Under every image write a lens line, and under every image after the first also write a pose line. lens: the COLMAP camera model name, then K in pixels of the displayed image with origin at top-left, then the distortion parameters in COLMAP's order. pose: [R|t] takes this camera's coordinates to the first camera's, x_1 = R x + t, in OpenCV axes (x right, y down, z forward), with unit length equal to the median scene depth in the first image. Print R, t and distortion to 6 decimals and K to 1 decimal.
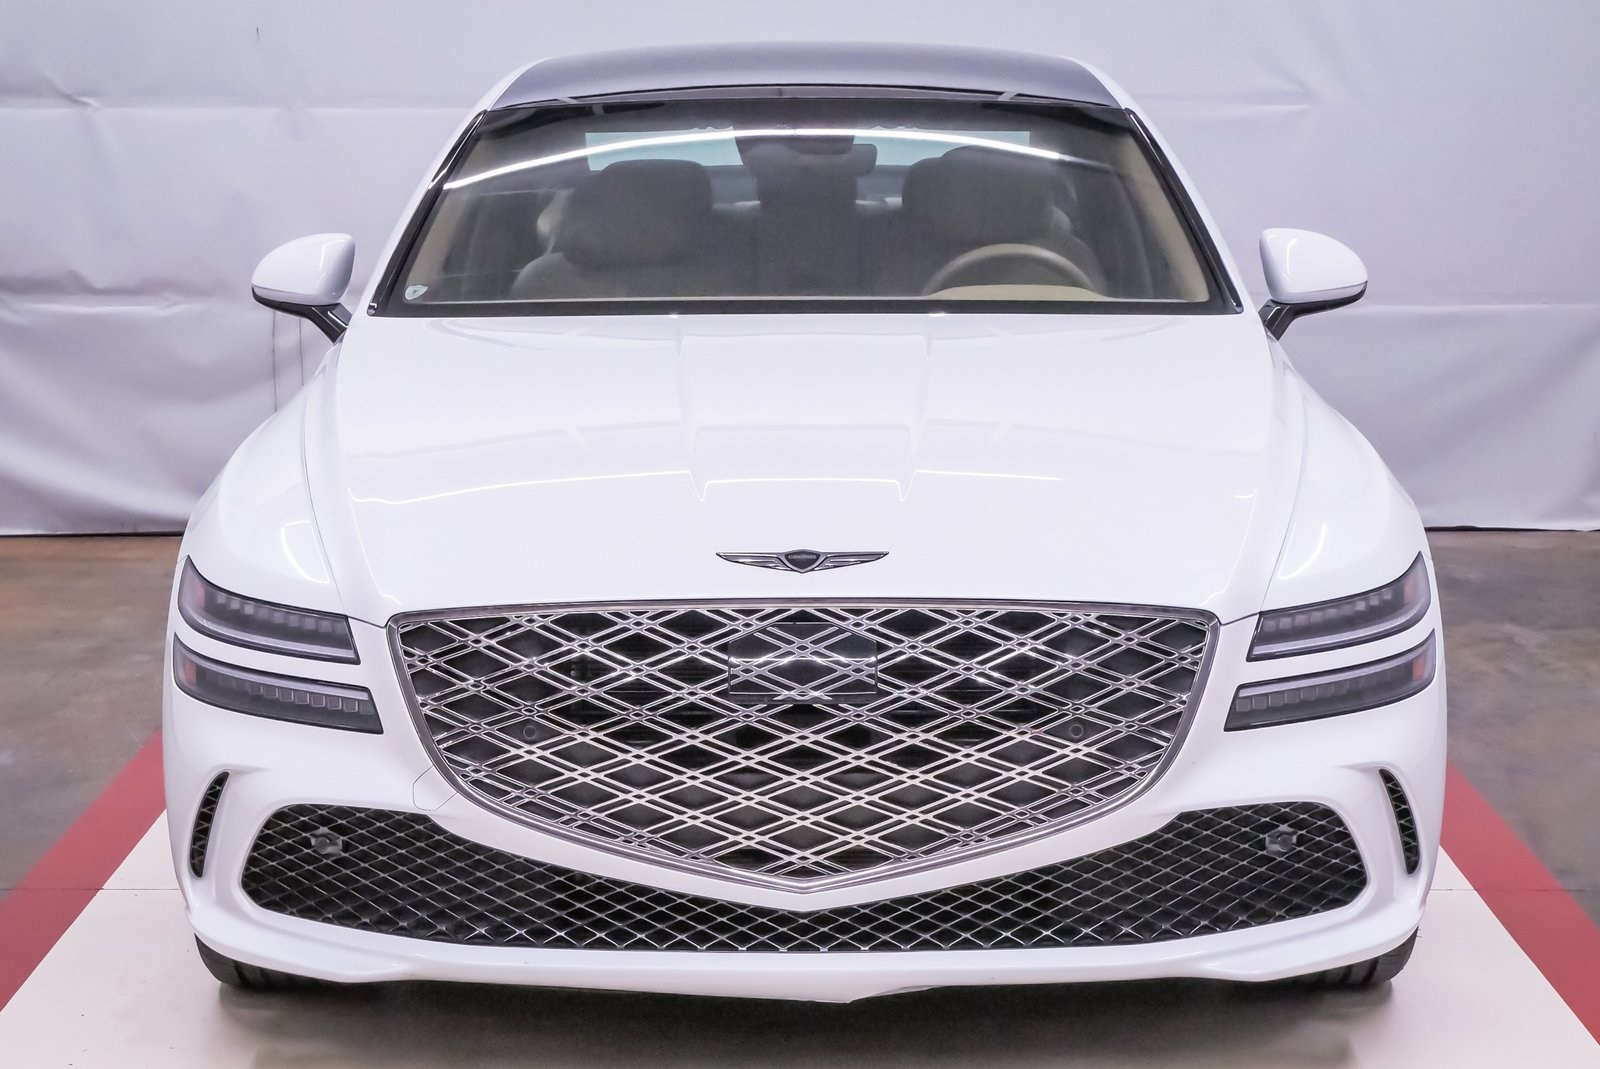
lens RADIAL K [[3313.9, 0, 800.0], [0, 3313.9, 534.5], [0, 0, 1]] dist [-0.035577, -0.013543]
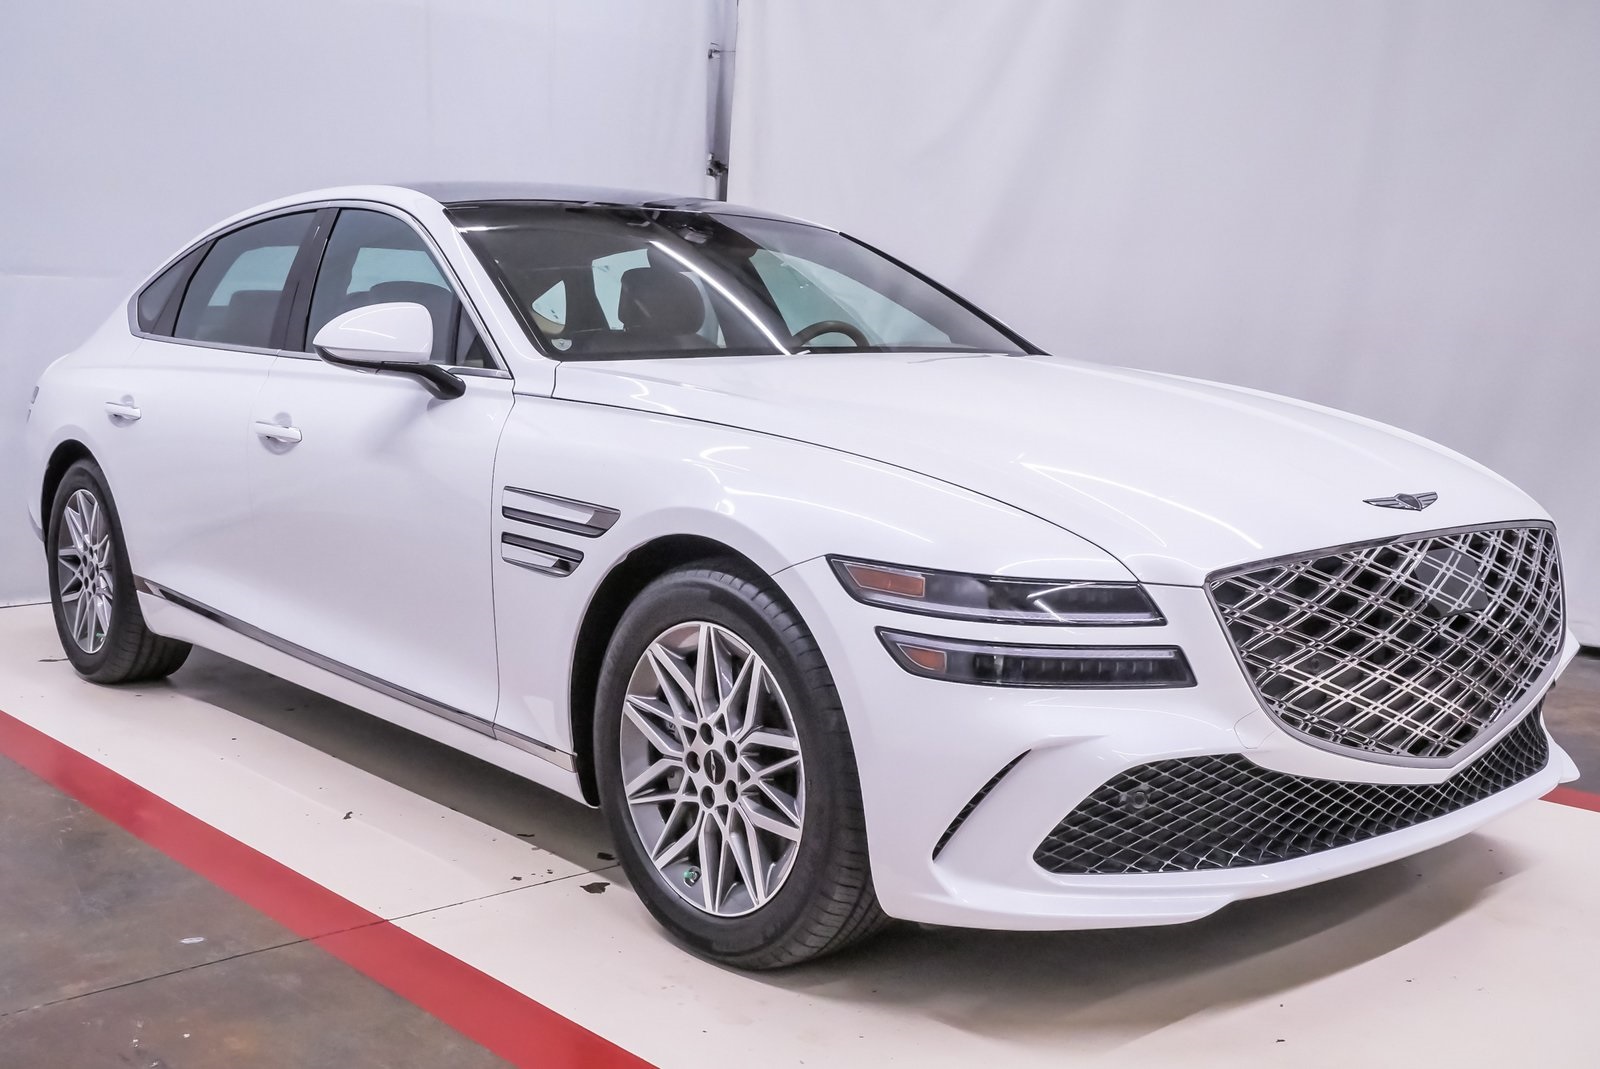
lens RADIAL K [[1786.0, 0, 800.0], [0, 1786.0, 534.5], [0, 0, 1]] dist [-0.007750, -0.010725]
pose [[0.749728, -0.072607, 0.657751, -0.607876], [0.089669, 0.995942, 0.007732, -0.005381], [-0.655643, 0.053183, 0.753196, 0.647596]]
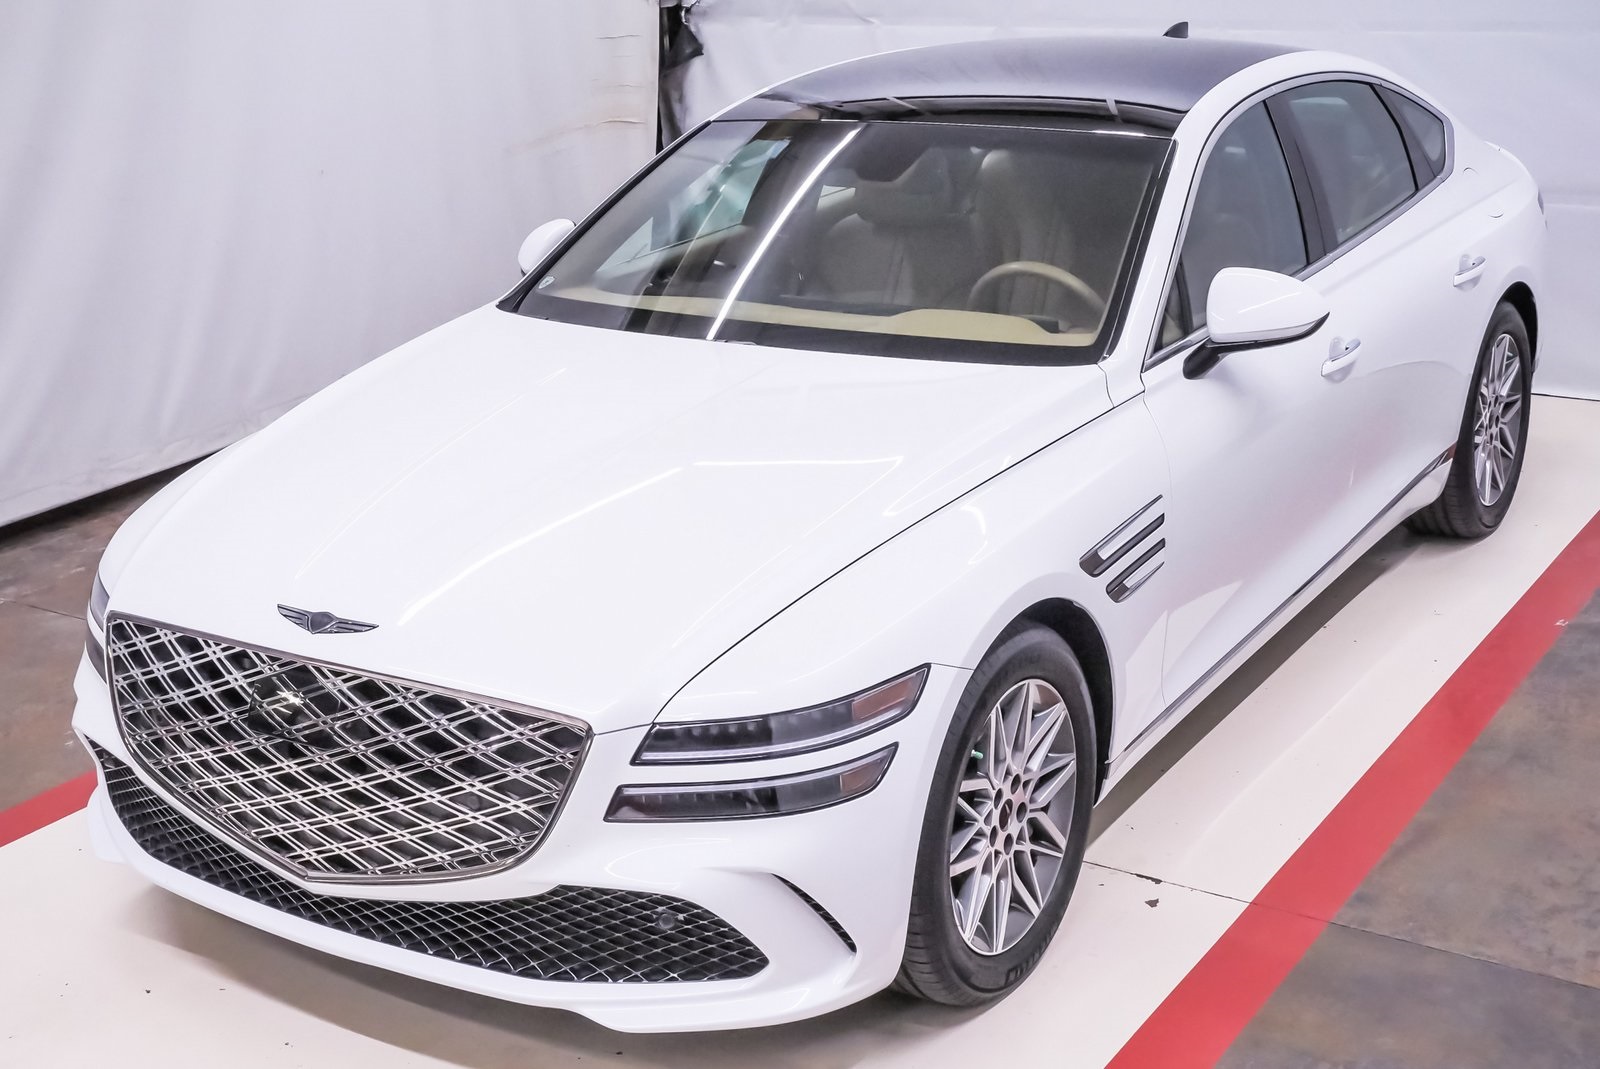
lens RADIAL K [[2125.6, 0, 798.8], [0, 2125.6, 490.4], [0, 0, 1]] dist [-0.006545, 0.007003]
pose [[0.846313, 0.128888, -0.516858, 0.556577], [-0.048233, 0.984842, 0.166610, -0.181860], [0.530497, -0.116075, 0.839702, 0.431057]]
